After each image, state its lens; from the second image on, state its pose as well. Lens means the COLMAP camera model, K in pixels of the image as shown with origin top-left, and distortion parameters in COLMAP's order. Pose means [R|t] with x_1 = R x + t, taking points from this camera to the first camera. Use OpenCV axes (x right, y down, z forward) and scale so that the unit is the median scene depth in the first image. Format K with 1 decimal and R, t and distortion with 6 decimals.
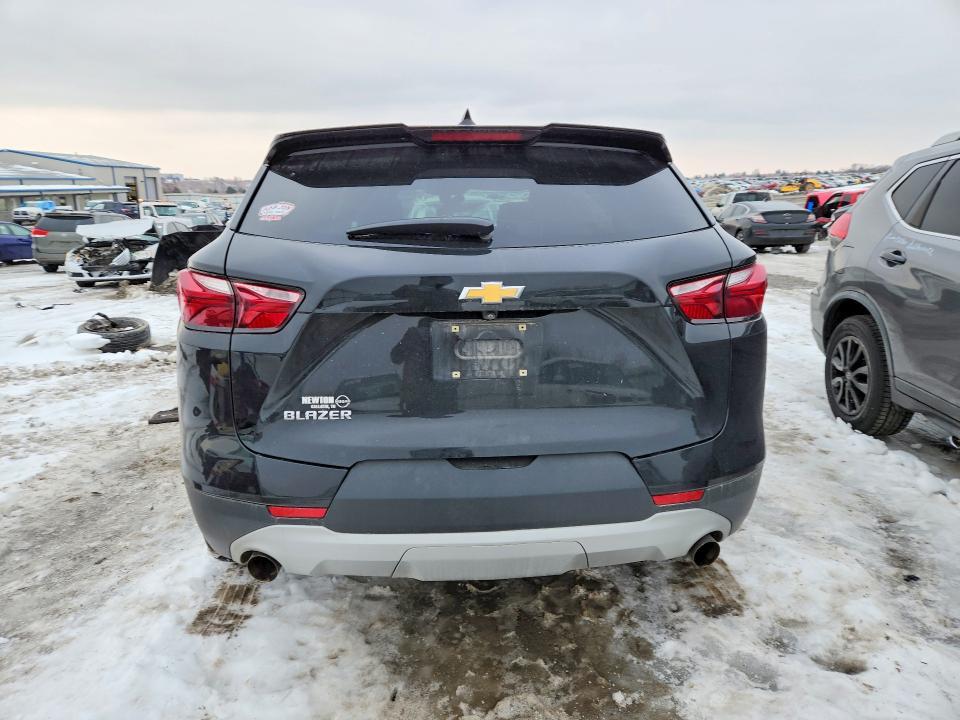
lens RADIAL K [[662.1, 0, 469.9], [0, 662.1, 356.2], [0, 0, 1]] dist [0.020233, -0.000364]
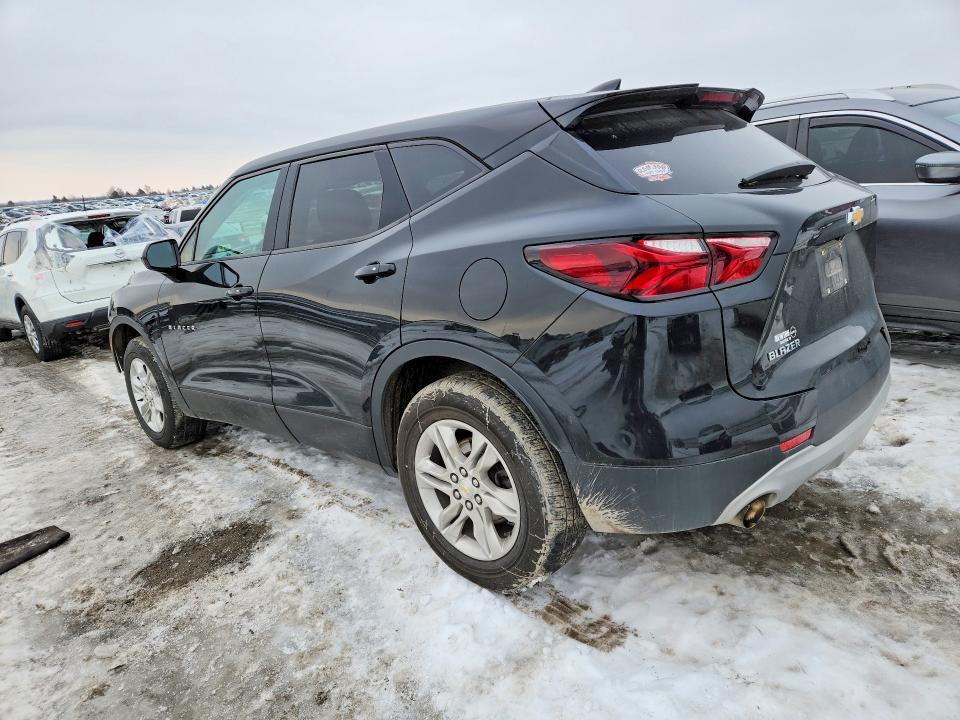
lens RADIAL K [[662.6, 0, 474.0], [0, 662.6, 362.3], [0, 0, 1]] dist [0.002752, -0.000468]
pose [[0.735446, -0.242607, 0.632662, -1.040266], [0.244953, 0.965750, 0.085587, -0.084657], [-0.631758, 0.092028, 0.769684, 0.395217]]
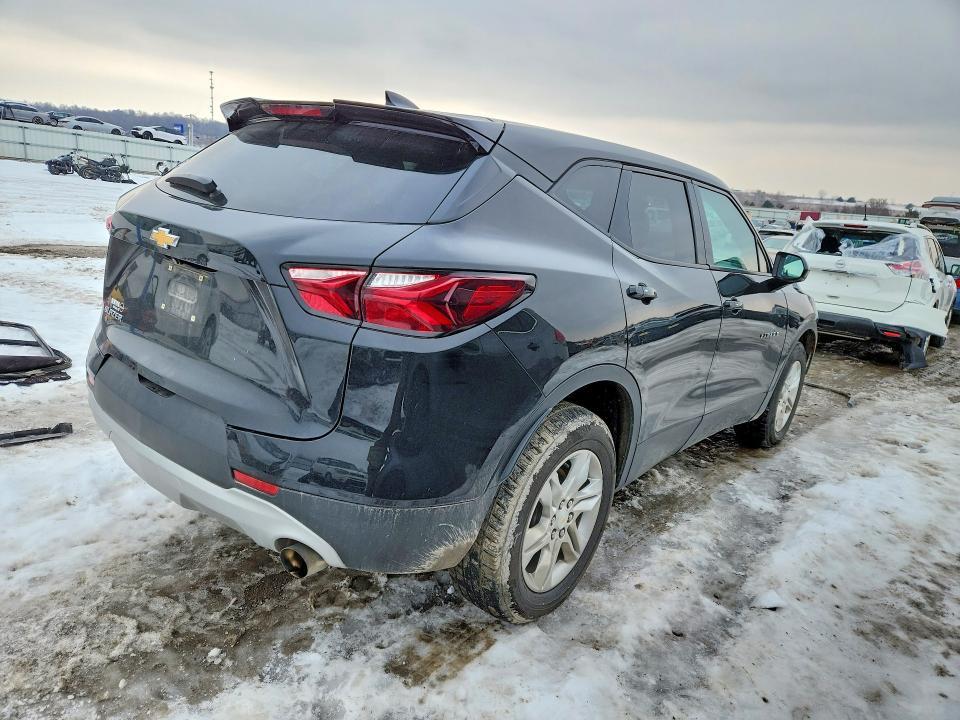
lens RADIAL K [[662.6, 0, 474.0], [0, 662.6, 362.3], [0, 0, 1]] dist [0.002752, -0.000468]
pose [[0.704538, 0.267352, -0.657380, 0.948617], [-0.272743, 0.957187, 0.096973, -0.114635], [0.655162, 0.110974, 0.747294, 0.397423]]
